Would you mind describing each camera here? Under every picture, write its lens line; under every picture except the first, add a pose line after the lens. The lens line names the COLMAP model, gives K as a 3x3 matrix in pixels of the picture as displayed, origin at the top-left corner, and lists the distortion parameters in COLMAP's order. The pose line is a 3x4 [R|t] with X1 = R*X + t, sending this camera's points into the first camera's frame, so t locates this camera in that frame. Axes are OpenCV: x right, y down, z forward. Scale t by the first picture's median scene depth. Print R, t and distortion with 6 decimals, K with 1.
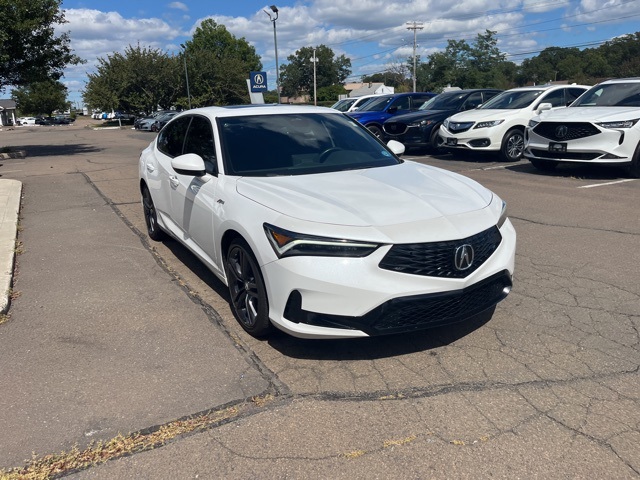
lens RADIAL K [[483.0, 0, 318.8], [0, 483.0, 242.8], [0, 0, 1]] dist [0.083302, -0.109372]
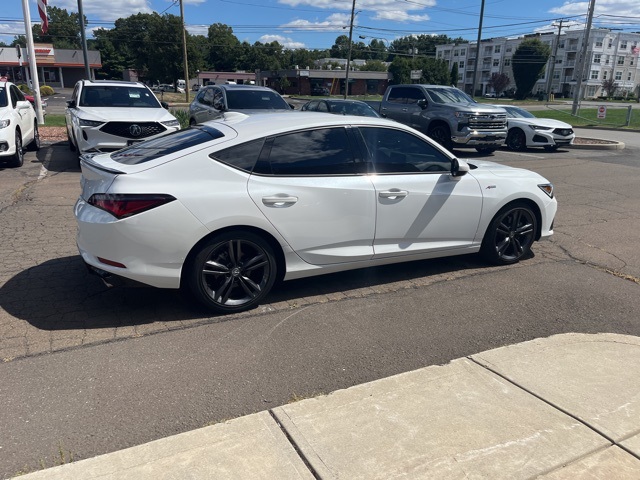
lens RADIAL K [[483.0, 0, 318.6], [0, 483.0, 244.7], [0, 0, 1]] dist [0.083302, -0.109372]
pose [[0.068929, -0.267120, 0.961195, -0.601787], [0.249040, 0.937590, 0.242701, -0.145441], [-0.966037, 0.222646, 0.131150, 0.498213]]
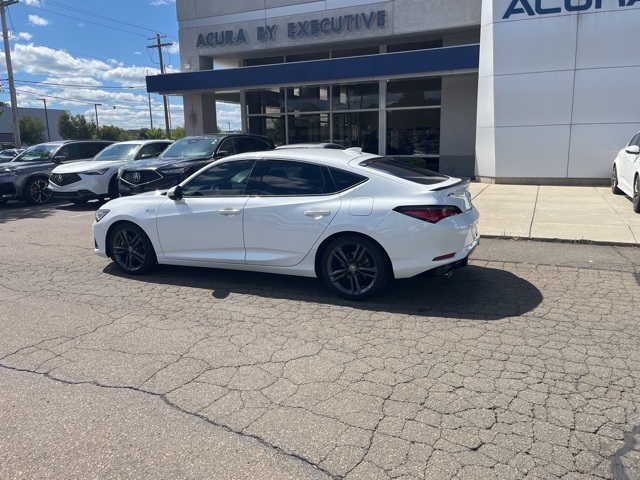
lens RADIAL K [[483.0, 0, 318.2], [0, 483.0, 234.8], [0, 0, 1]] dist [0.083302, -0.109372]
pose [[-0.810860, 0.164361, -0.561686, 0.284470], [-0.107456, 0.901624, 0.418959, -0.323980], [0.575291, 0.400074, -0.713430, 1.065541]]
